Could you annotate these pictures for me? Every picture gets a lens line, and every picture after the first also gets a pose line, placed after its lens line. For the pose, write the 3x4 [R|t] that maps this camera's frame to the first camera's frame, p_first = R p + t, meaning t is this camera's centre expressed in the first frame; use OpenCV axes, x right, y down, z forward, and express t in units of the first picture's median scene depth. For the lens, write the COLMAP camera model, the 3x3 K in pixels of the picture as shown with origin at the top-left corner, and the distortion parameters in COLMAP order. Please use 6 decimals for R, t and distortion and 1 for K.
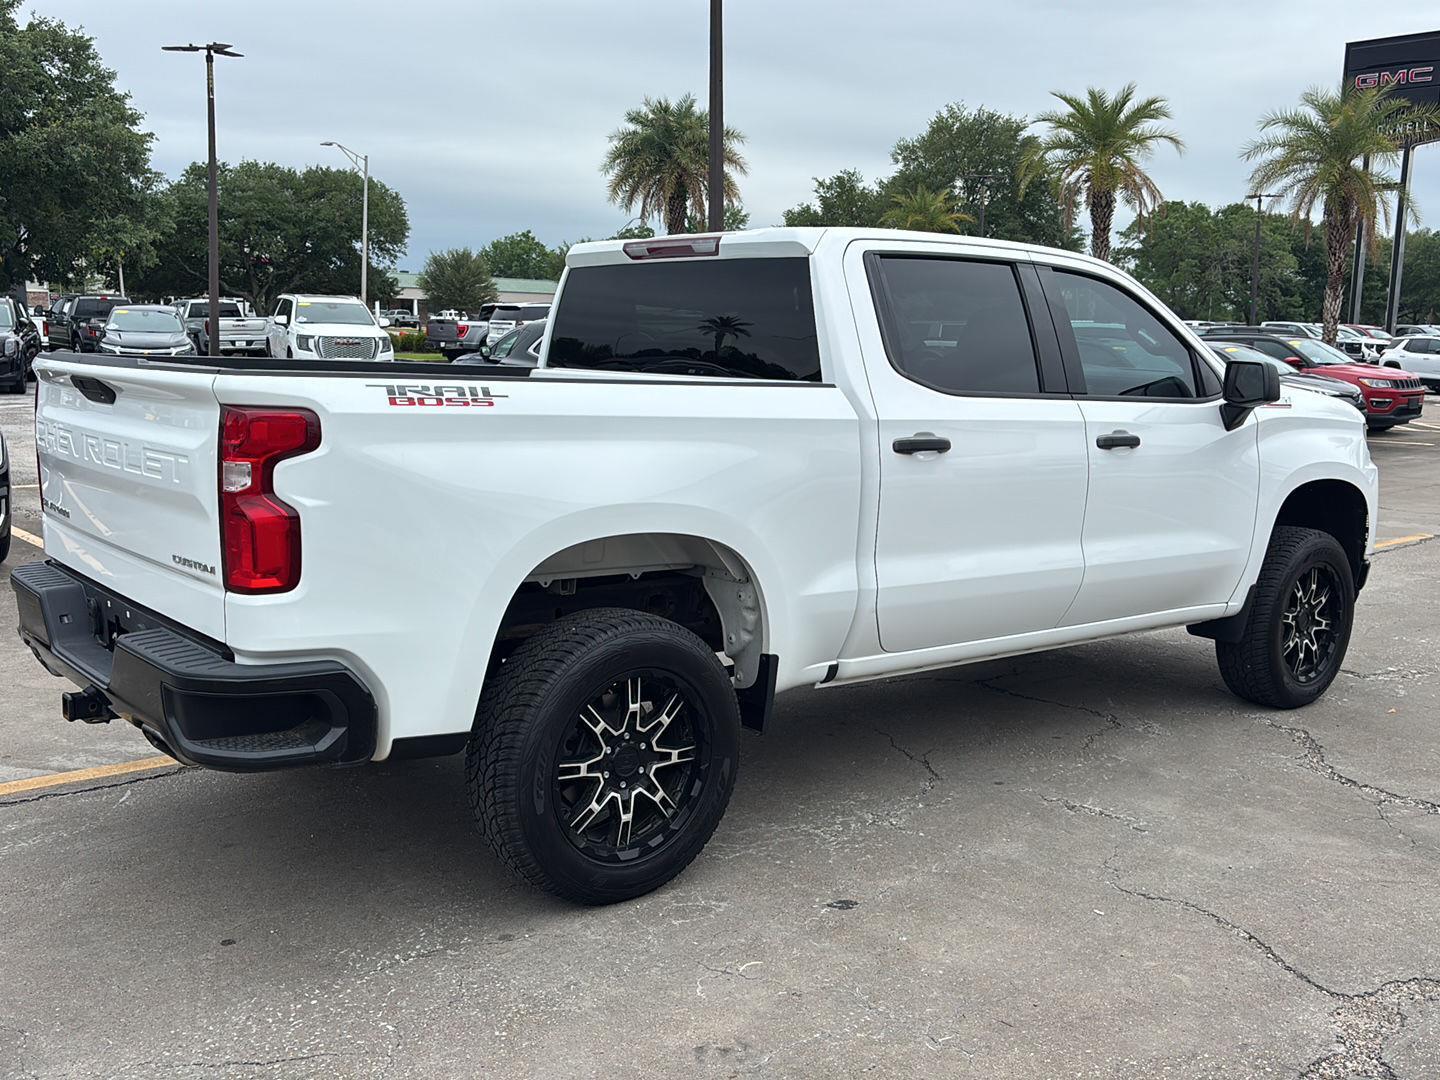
lens RADIAL K [[1403.8, 0, 722.0], [0, 1403.8, 528.6], [0, 0, 1]] dist [0.022987, 0.000000]
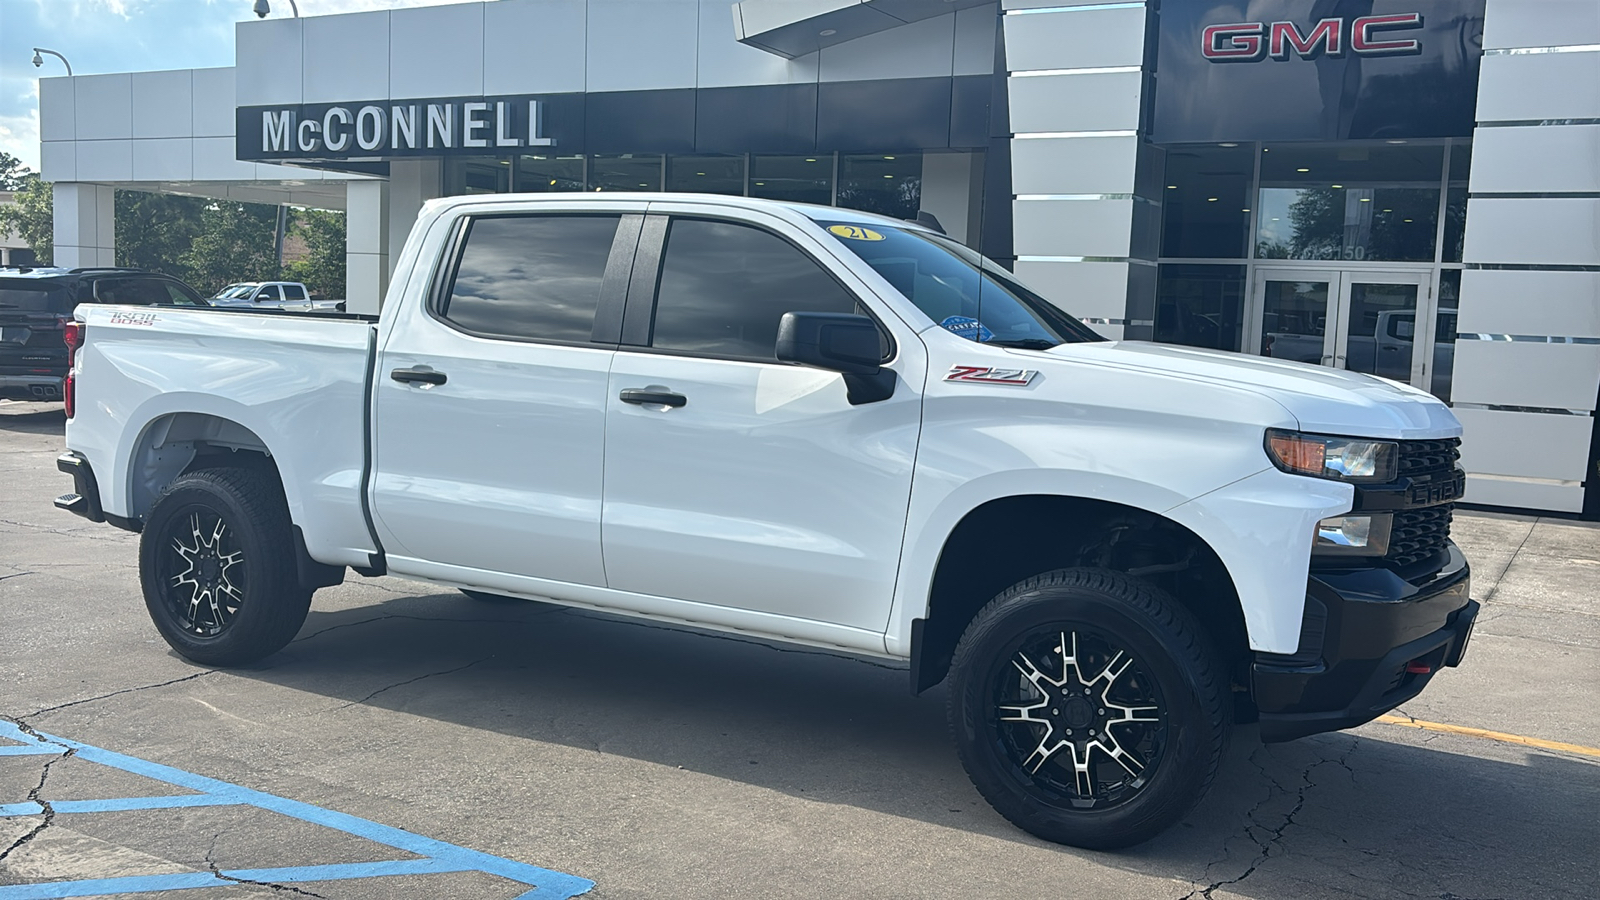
lens RADIAL K [[1496.4, 0, 800.5], [0, 1496.4, 452.1], [0, 0, 1]] dist [0.031839, 0.000000]
pose [[0.363026, 0.067148, -0.929356, 1.477595], [-0.152459, 0.988239, 0.011849, -0.064169], [0.919222, 0.137387, 0.368994, 0.885801]]
